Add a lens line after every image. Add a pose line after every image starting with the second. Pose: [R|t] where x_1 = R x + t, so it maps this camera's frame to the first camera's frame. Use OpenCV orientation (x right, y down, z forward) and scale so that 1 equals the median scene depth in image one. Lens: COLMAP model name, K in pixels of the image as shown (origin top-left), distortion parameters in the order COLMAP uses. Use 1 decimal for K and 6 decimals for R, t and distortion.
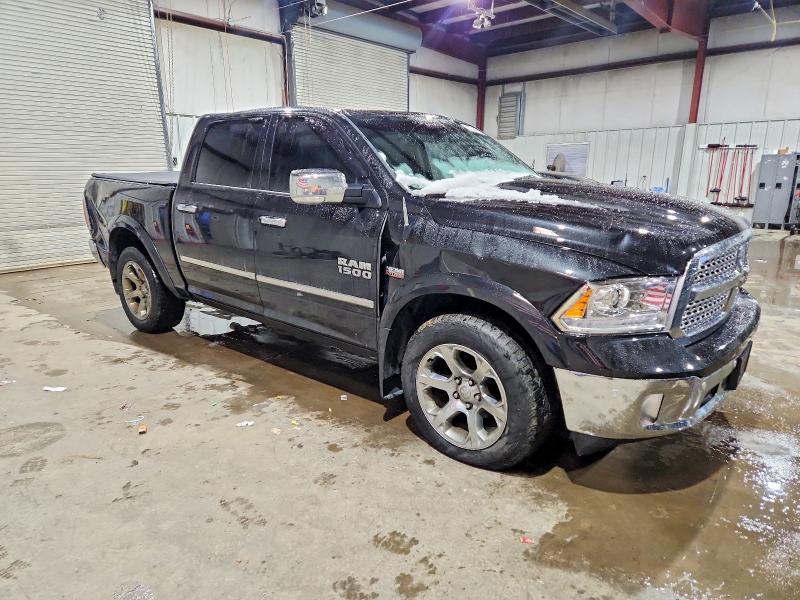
lens RADIAL K [[543.8, 0, 400.0], [0, 543.8, 300.0], [0, 0, 1]] dist [0.054007, -0.047050]
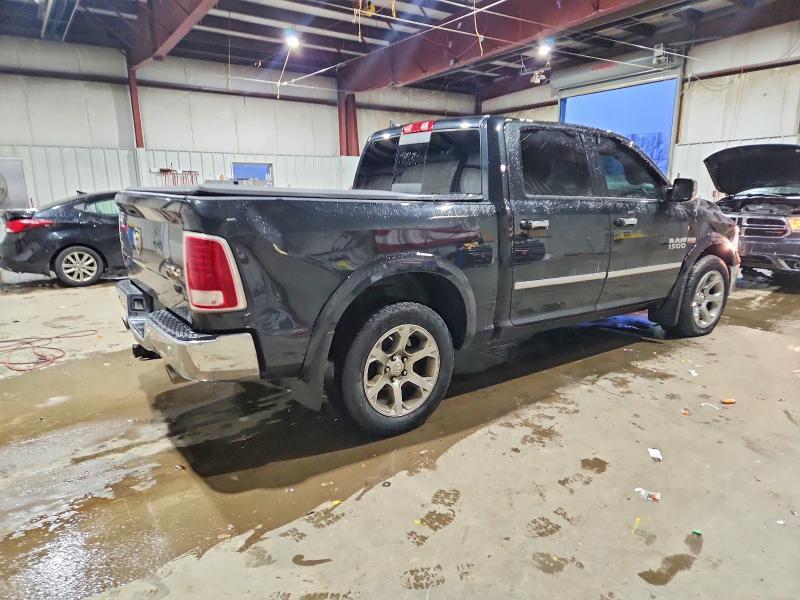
lens RADIAL K [[543.8, 0, 400.0], [0, 543.8, 300.0], [0, 0, 1]] dist [0.054007, -0.047050]
pose [[0.218972, -0.187340, 0.957578, -1.244655], [0.232477, 0.963149, 0.135269, -0.208846], [-0.947632, 0.192995, 0.254455, 0.975900]]
